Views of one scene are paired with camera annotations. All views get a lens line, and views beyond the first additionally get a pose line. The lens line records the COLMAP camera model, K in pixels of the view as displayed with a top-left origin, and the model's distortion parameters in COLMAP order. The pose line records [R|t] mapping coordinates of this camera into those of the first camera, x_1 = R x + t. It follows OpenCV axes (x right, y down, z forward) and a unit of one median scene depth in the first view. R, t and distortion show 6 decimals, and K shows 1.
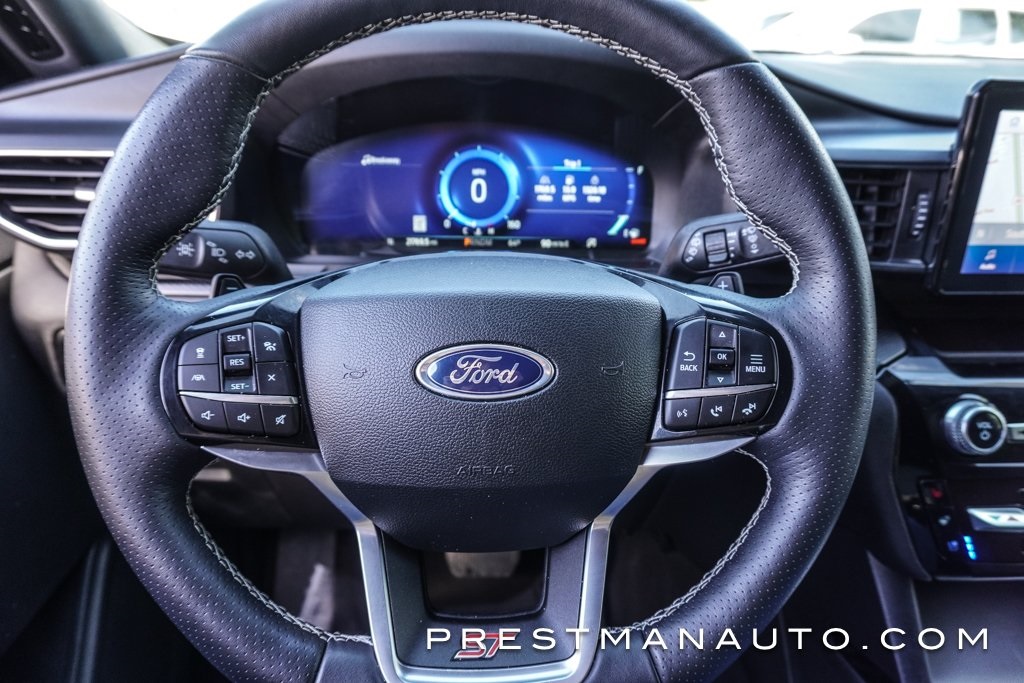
lens RADIAL K [[684.6, 0, 511.2], [0, 684.6, 345.7], [0, 0, 1]] dist [-0.044227, 0.030402]
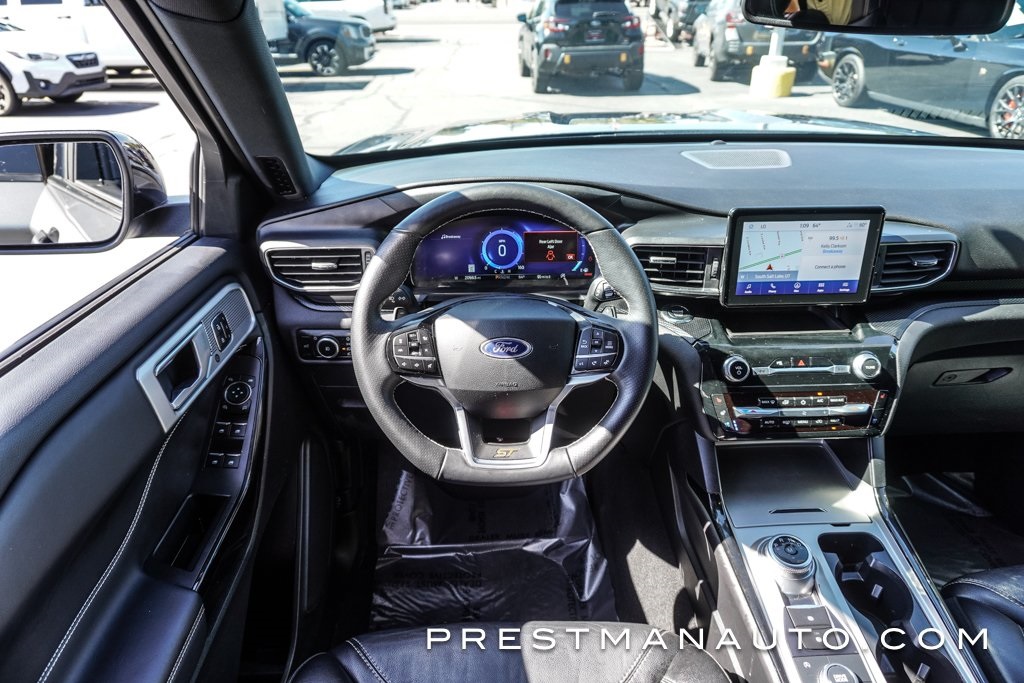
lens RADIAL K [[684.6, 0, 512.1], [0, 684.6, 337.7], [0, 0, 1]] dist [-0.044227, 0.030402]
pose [[0.998987, -0.018556, -0.041007, 0.053708], [0.020458, 0.998711, 0.046448, -0.072639], [0.040092, -0.047240, 0.998079, -0.914392]]
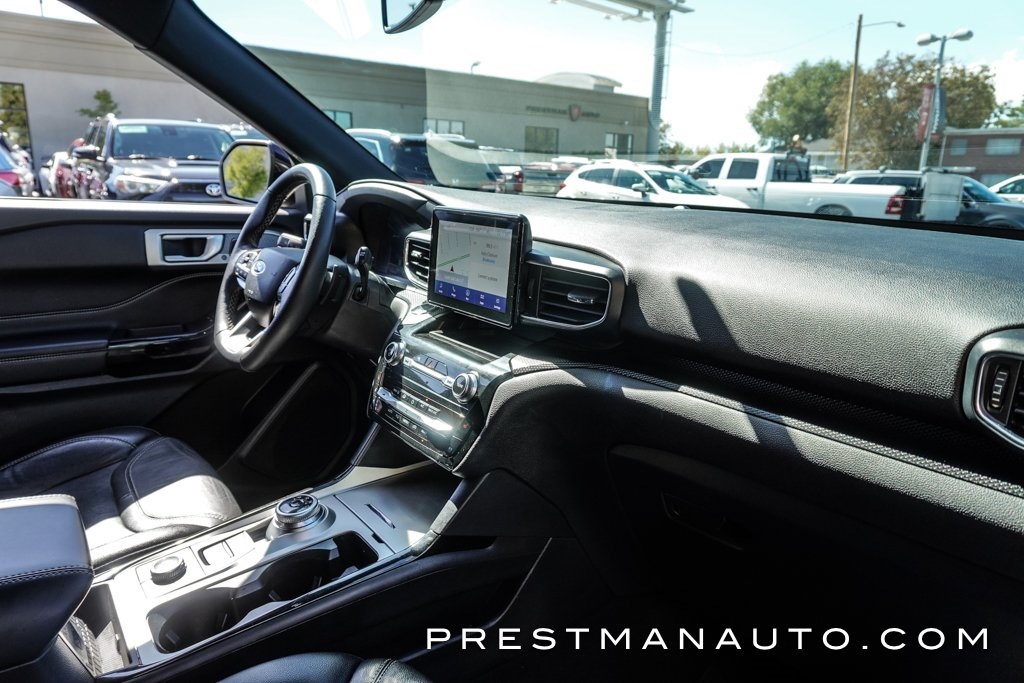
lens RADIAL K [[684.6, 0, 508.1], [0, 684.6, 340.2], [0, 0, 1]] dist [-0.044227, 0.030402]
pose [[0.549068, 0.186725, -0.814652, 2.120904], [-0.358560, 0.933093, -0.027794, 0.008023], [0.754956, 0.307362, 0.579284, -0.029692]]
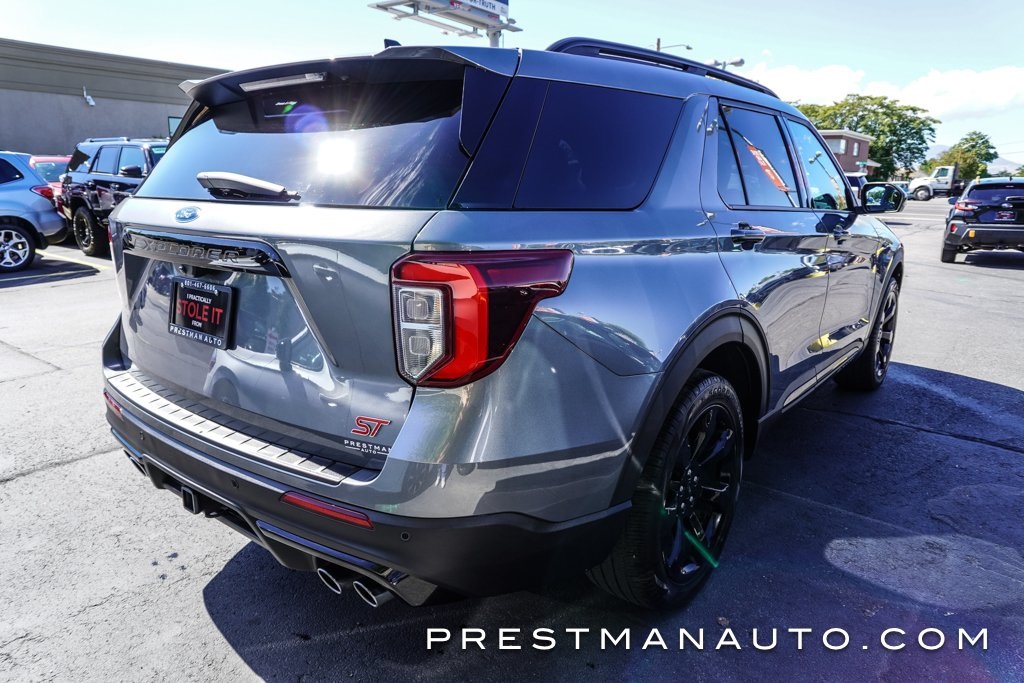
lens RADIAL K [[684.6, 0, 510.7], [0, 684.6, 344.4], [0, 0, 1]] dist [-0.044227, 0.030402]
pose [[0.751534, 0.134778, -0.645780, 4.018067], [-0.262803, 0.959044, -0.105682, 2.448057], [0.605088, 0.249136, 0.756174, -5.548429]]
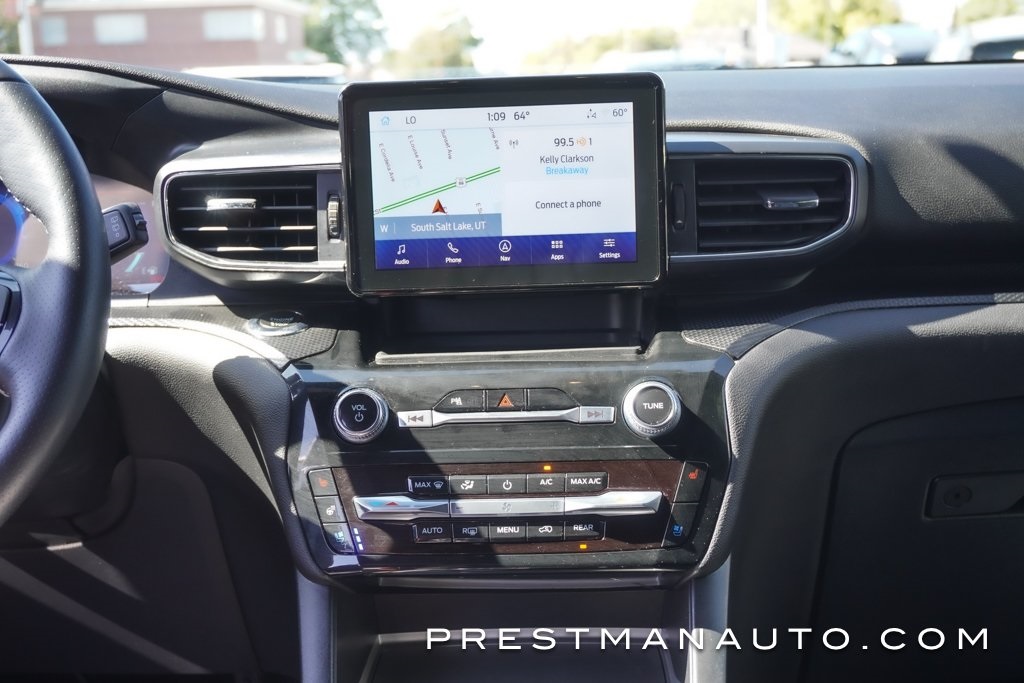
lens RADIAL K [[1351.0, 0, 518.1], [0, 1351.0, 341.1], [0, 0, 1]] dist [-0.000177, 0.000000]
pose [[0.994823, -0.041343, -0.092832, 0.859686], [0.017799, 0.970269, -0.241373, 0.387161], [0.100051, 0.238471, 0.965982, -0.703019]]
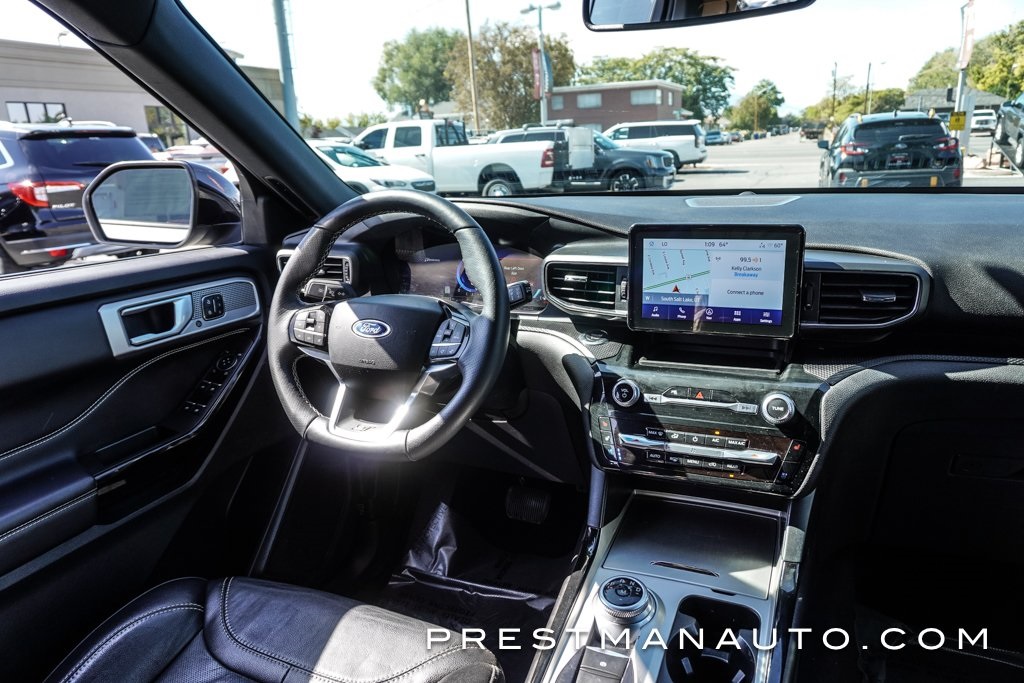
lens RADIAL K [[684.6, 0, 515.7], [0, 684.6, 340.2], [0, 0, 1]] dist [-0.044227, 0.030402]
pose [[0.890260, 0.059916, -0.451495, 1.012678], [-0.121227, 0.986722, -0.108093, 0.175620], [0.439023, 0.150964, 0.885702, -0.741297]]
